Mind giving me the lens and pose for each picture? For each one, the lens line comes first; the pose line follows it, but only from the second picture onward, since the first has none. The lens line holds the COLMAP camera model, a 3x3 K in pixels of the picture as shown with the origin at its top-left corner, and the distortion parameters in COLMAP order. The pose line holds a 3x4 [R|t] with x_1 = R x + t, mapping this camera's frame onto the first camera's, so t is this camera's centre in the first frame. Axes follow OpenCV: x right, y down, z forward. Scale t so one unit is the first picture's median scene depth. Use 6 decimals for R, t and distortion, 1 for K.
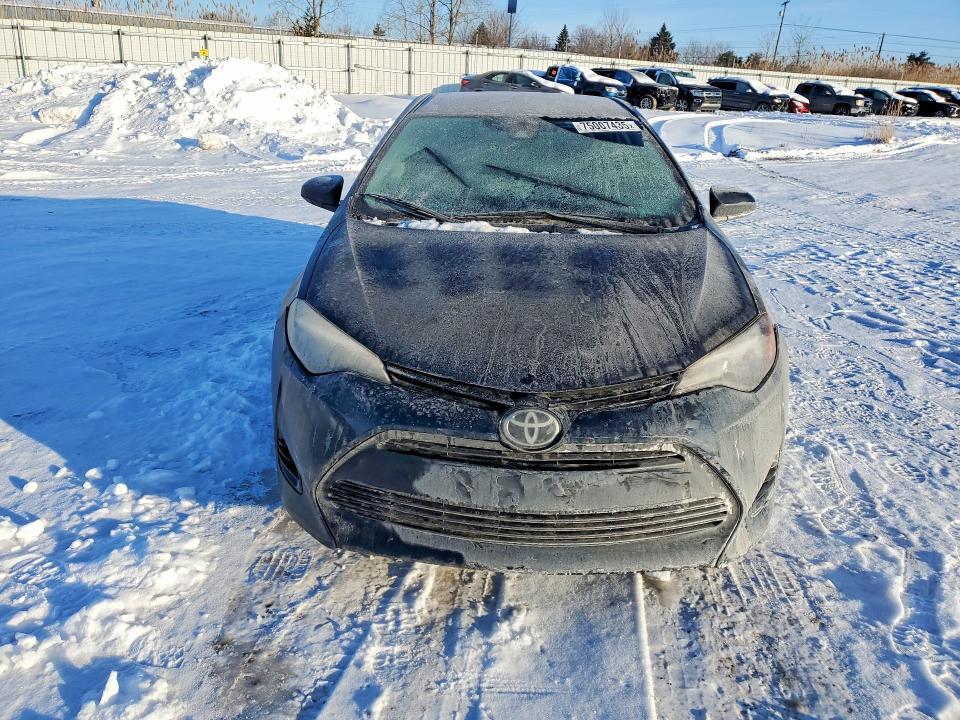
lens RADIAL K [[763.1, 0, 448.4], [0, 763.1, 352.7], [0, 0, 1]] dist [0.023922, -0.000872]
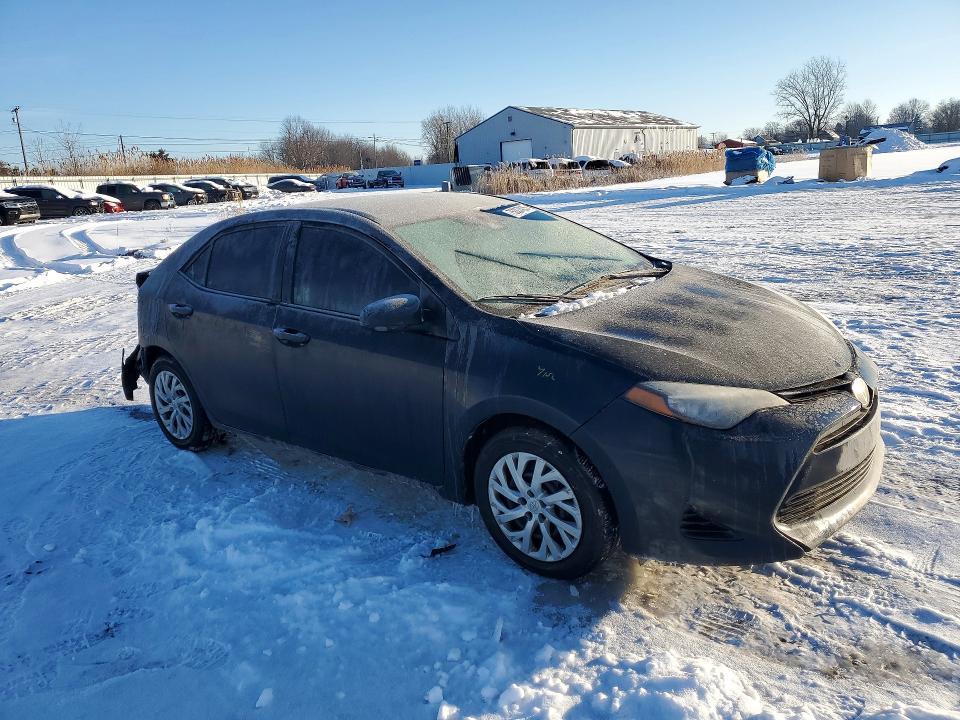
lens RADIAL K [[763.1, 0, 478.3], [0, 763.1, 358.4], [0, 0, 1]] dist [0.023922, -0.000872]
pose [[0.581016, -0.278184, 0.764875, -1.240009], [0.362093, 0.929998, 0.063185, -0.276079], [-0.728910, 0.240244, 0.641072, 0.531495]]
